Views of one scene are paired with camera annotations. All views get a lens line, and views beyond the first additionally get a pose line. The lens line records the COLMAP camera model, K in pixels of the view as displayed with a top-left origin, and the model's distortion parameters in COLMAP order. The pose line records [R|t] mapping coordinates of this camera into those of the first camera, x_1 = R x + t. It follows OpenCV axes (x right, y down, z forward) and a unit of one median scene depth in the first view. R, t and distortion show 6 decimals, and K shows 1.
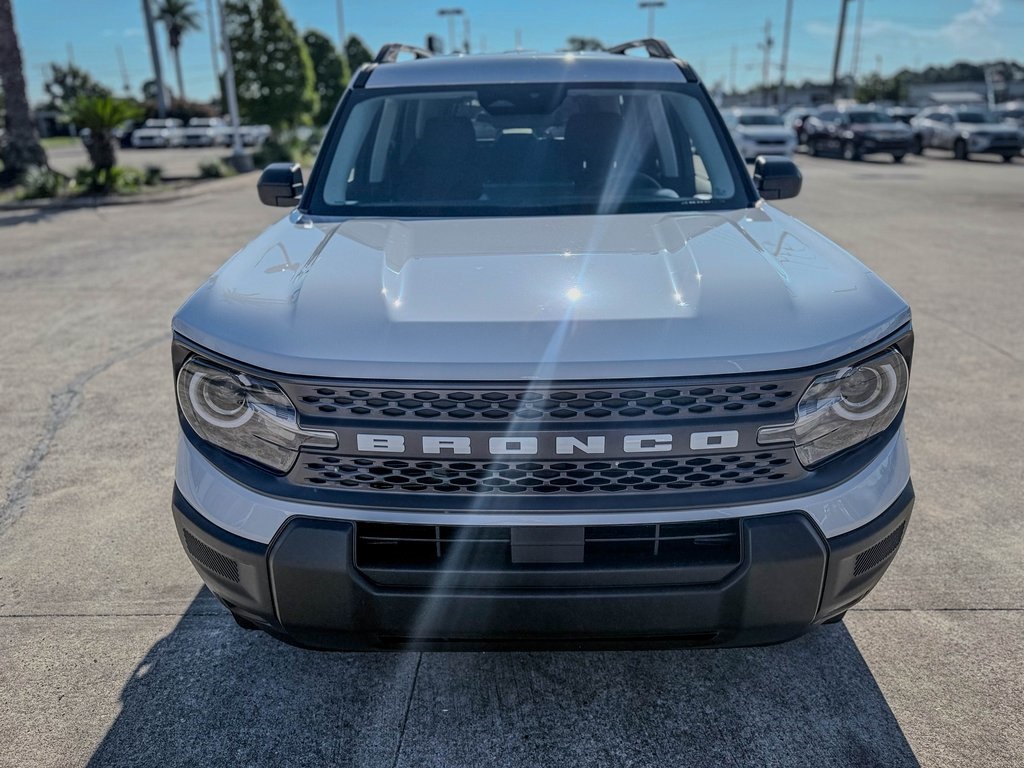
lens RADIAL K [[737.7, 0, 504.7], [0, 737.7, 380.9], [0, 0, 1]] dist [0.041146, -0.064143]
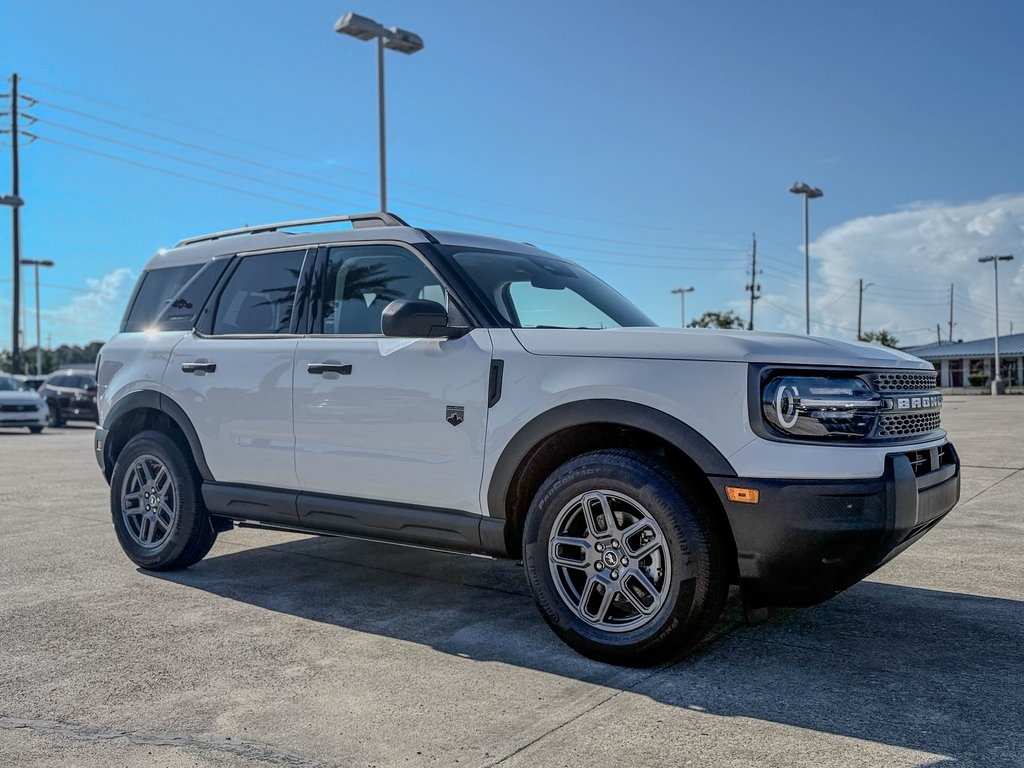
lens RADIAL K [[902.7, 0, 516.9], [0, 902.7, 381.8], [0, 0, 1]] dist [0.007167, -0.004558]
pose [[0.586679, 0.008483, 0.809775, -1.578413], [0.274588, 0.938625, -0.208770, 0.148920], [-0.761846, 0.344835, 0.548342, 0.323573]]
